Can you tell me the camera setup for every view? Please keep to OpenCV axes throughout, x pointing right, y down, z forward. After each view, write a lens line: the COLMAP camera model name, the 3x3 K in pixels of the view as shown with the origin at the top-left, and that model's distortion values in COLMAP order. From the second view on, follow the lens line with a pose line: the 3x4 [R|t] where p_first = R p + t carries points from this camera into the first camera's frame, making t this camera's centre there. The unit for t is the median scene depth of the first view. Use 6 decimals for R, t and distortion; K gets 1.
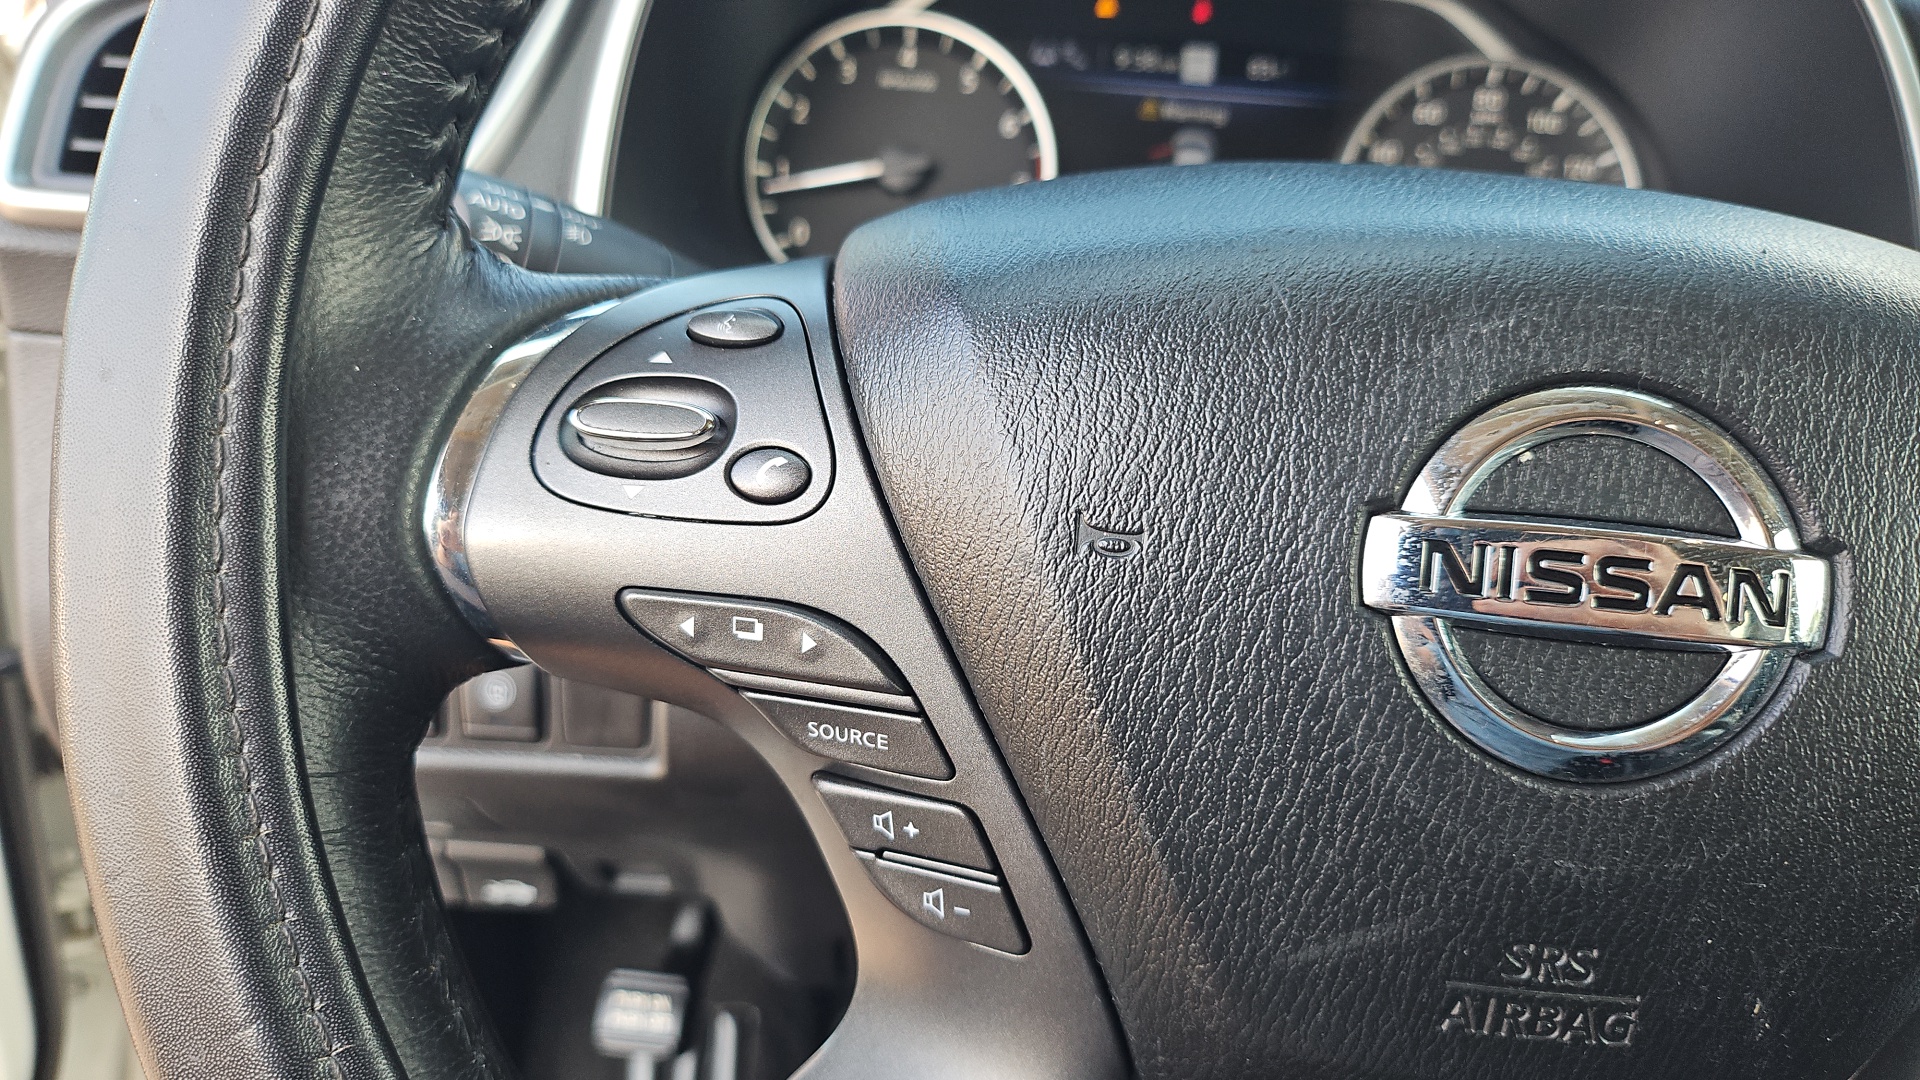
lens RADIAL K [[1352.4, 0, 977.0], [0, 1352.4, 502.3], [0, 0, 1]] dist [0.019556, -0.048231]
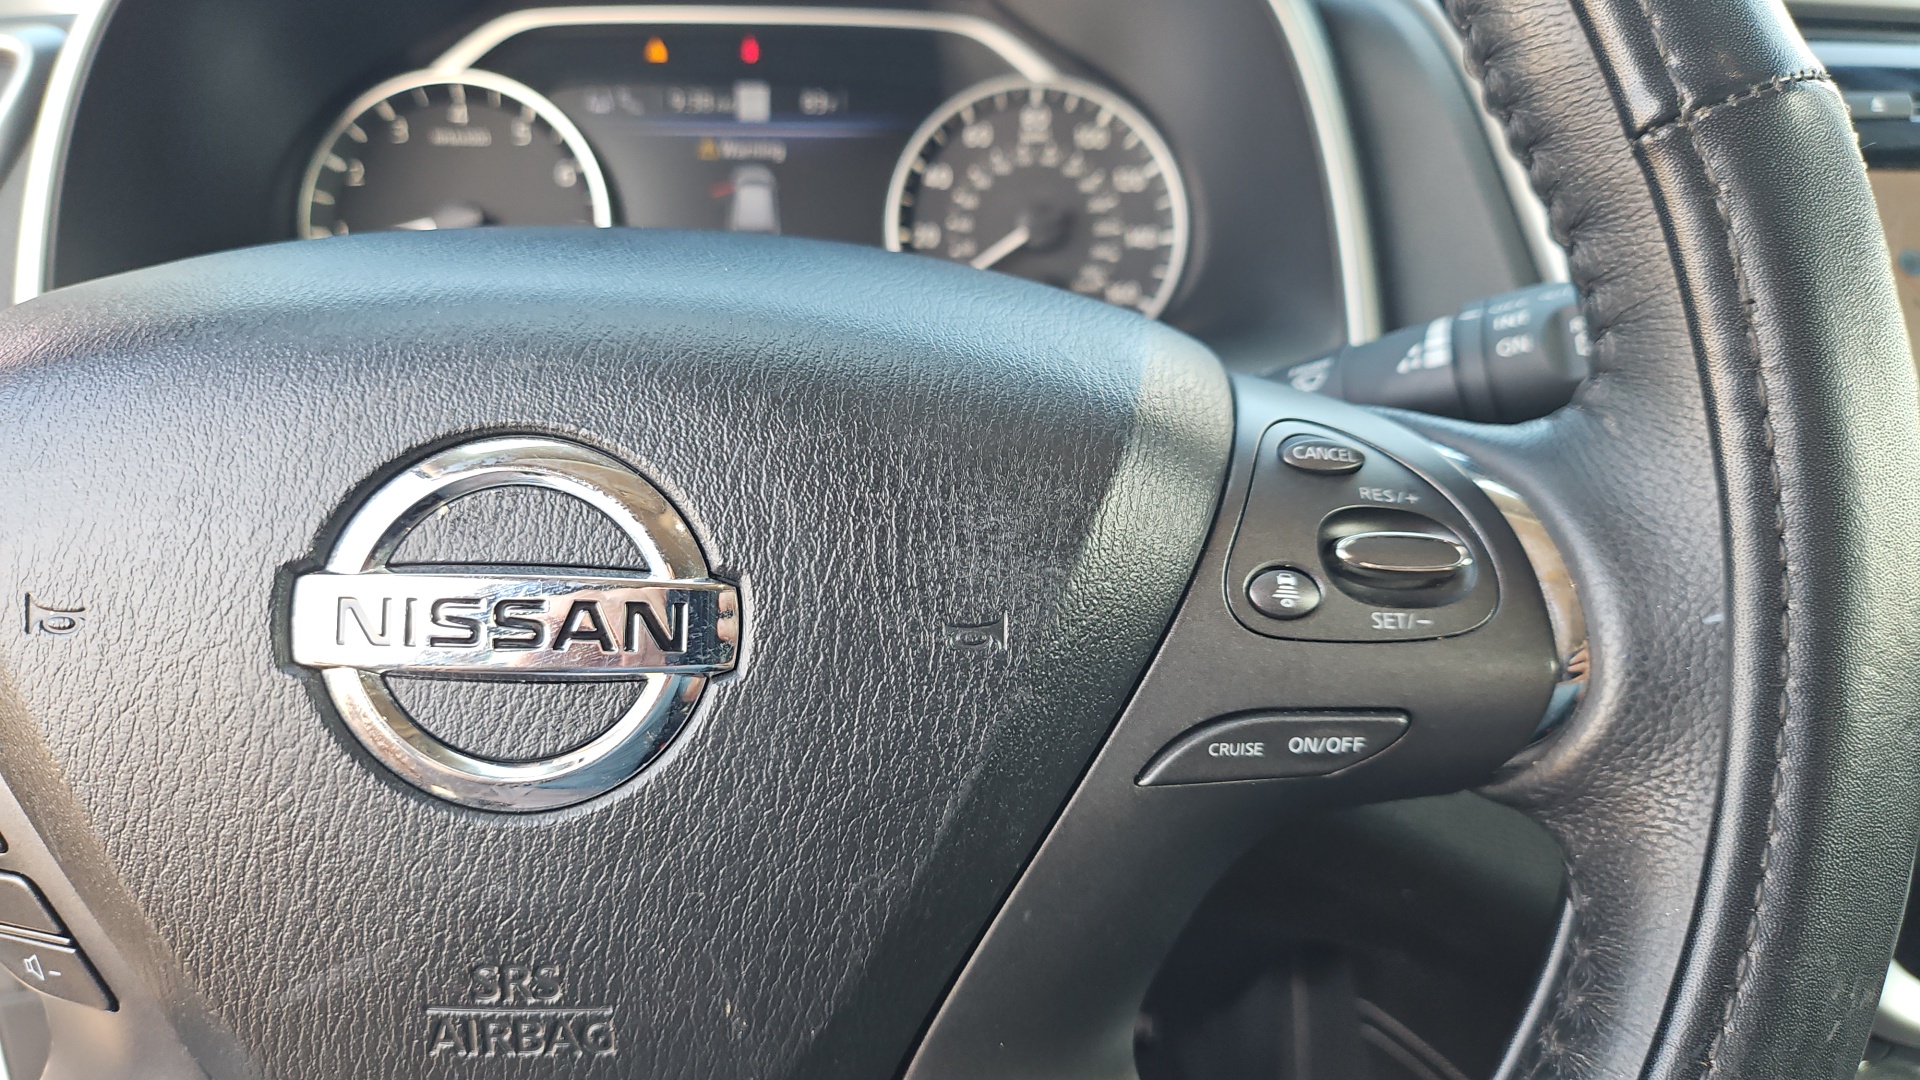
lens RADIAL K [[1352.4, 0, 977.0], [0, 1352.4, 502.3], [0, 0, 1]] dist [0.019556, -0.048231]
pose [[0.996406, -0.074726, 0.039899, 0.429695], [0.075133, 0.997135, -0.008781, 0.000438], [-0.039129, 0.011748, 0.999165, -0.044314]]
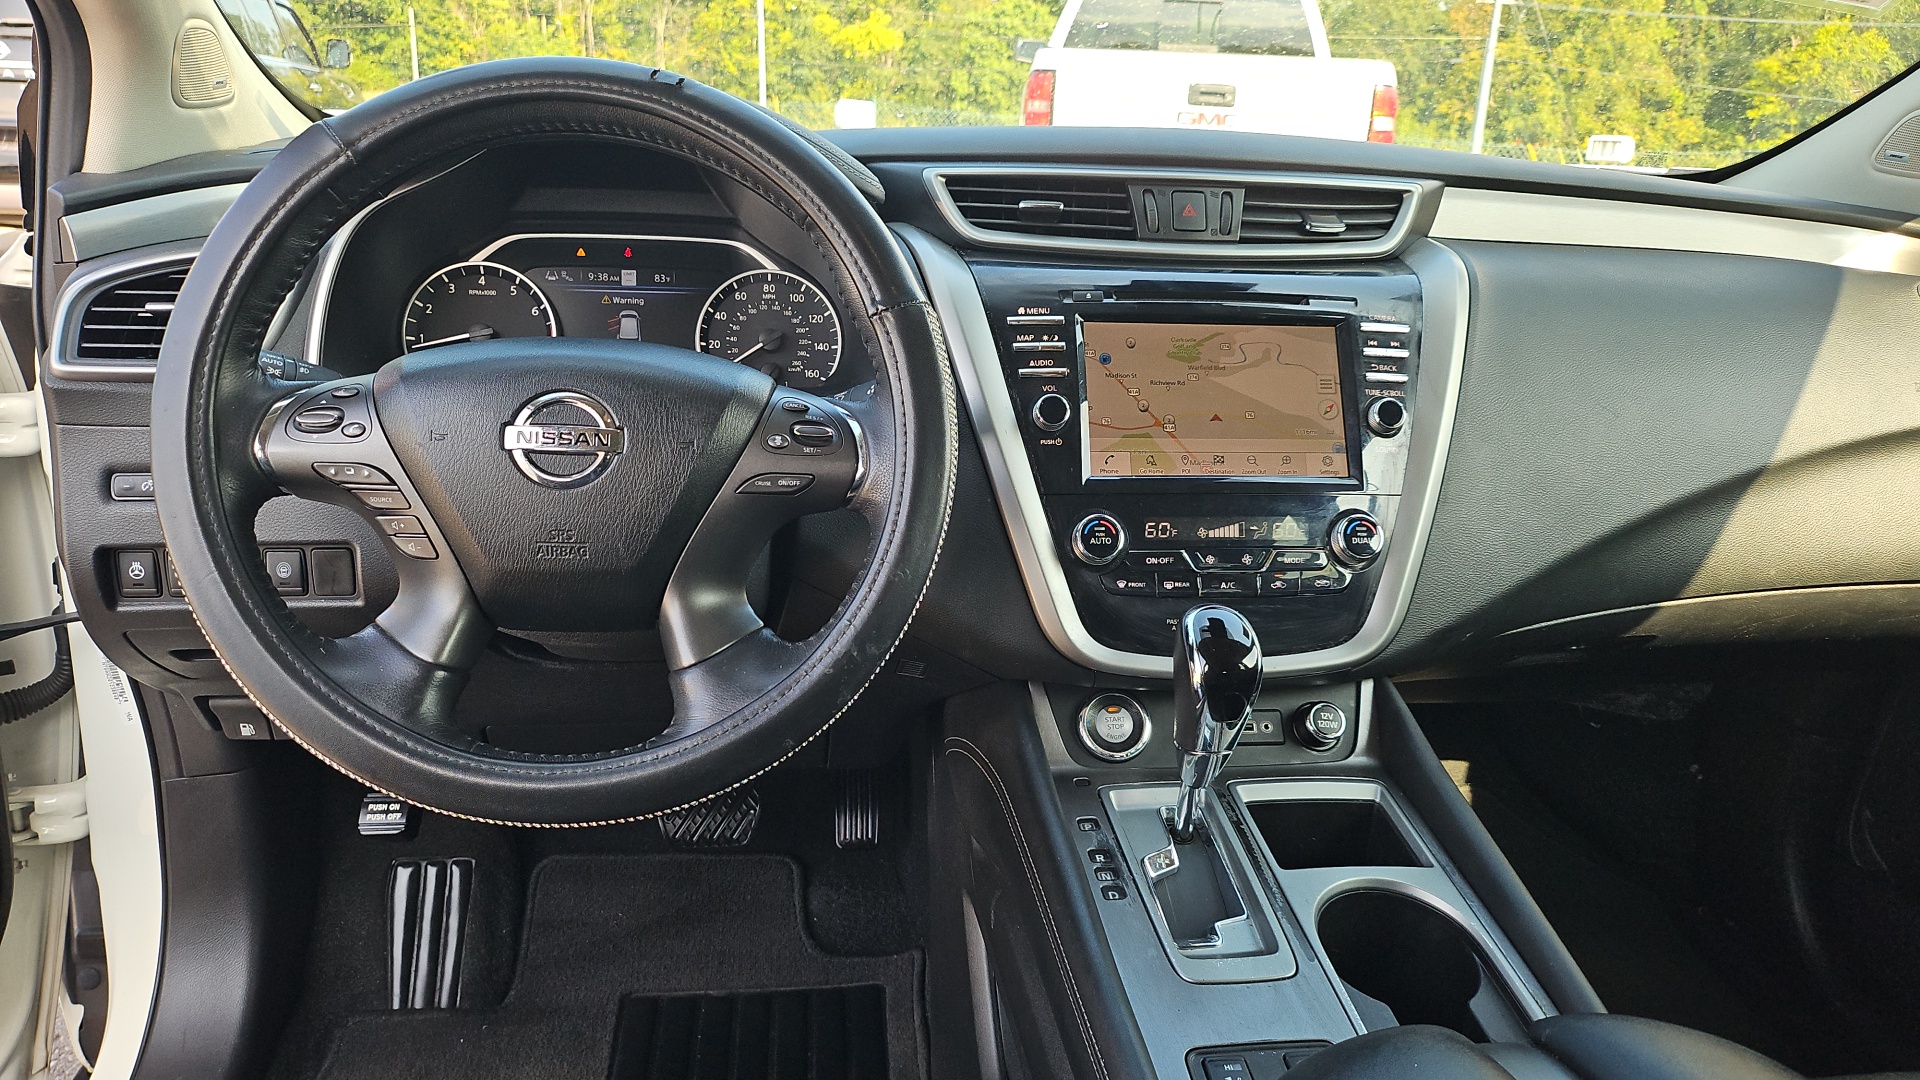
lens RADIAL K [[1315.5, 0, 968.6], [0, 1315.5, 534.3], [0, 0, 1]] dist [0.061201, -0.069699]
pose [[0.988713, -0.070910, 0.131976, 0.614255], [0.079043, 0.995215, -0.057439, 0.368362], [-0.127271, 0.067222, 0.989587, -1.699358]]
